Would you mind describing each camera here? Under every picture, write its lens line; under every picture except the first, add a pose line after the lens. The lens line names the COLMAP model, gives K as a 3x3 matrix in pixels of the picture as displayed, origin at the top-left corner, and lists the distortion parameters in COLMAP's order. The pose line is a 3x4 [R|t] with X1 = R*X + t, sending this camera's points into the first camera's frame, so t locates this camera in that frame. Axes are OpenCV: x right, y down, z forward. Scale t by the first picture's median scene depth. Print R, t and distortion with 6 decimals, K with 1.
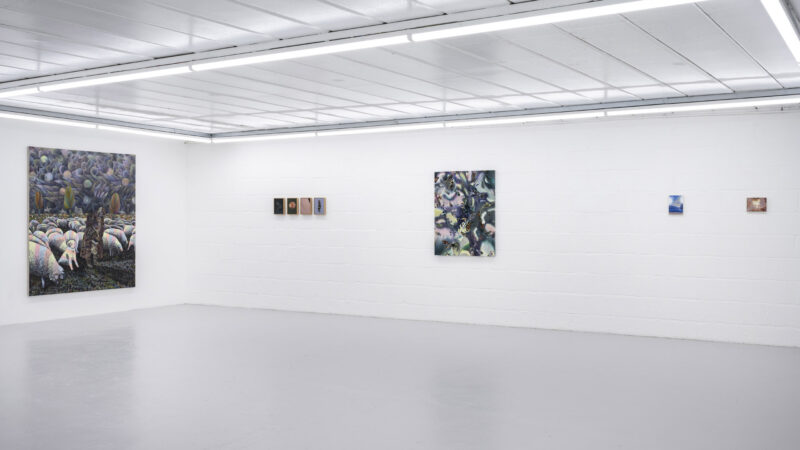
lens RADIAL K [[773.8, 0, 402.9], [0, 773.8, 233.7], [0, 0, 1]] dist [0.012385, 0.000000]
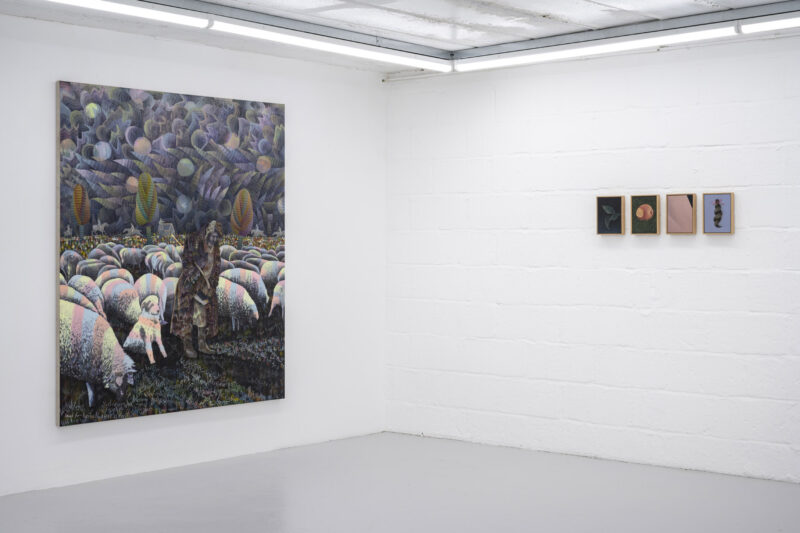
lens RADIAL K [[1139.7, 0, 399.5], [0, 1139.7, 262.4], [0, 0, 1]] dist [0.023955, 0.000000]
pose [[0.982512, -0.002435, -0.186186, -0.166654], [0.001743, 0.999991, -0.003881, -0.007675], [0.186194, 0.003488, 0.982507, 0.385859]]
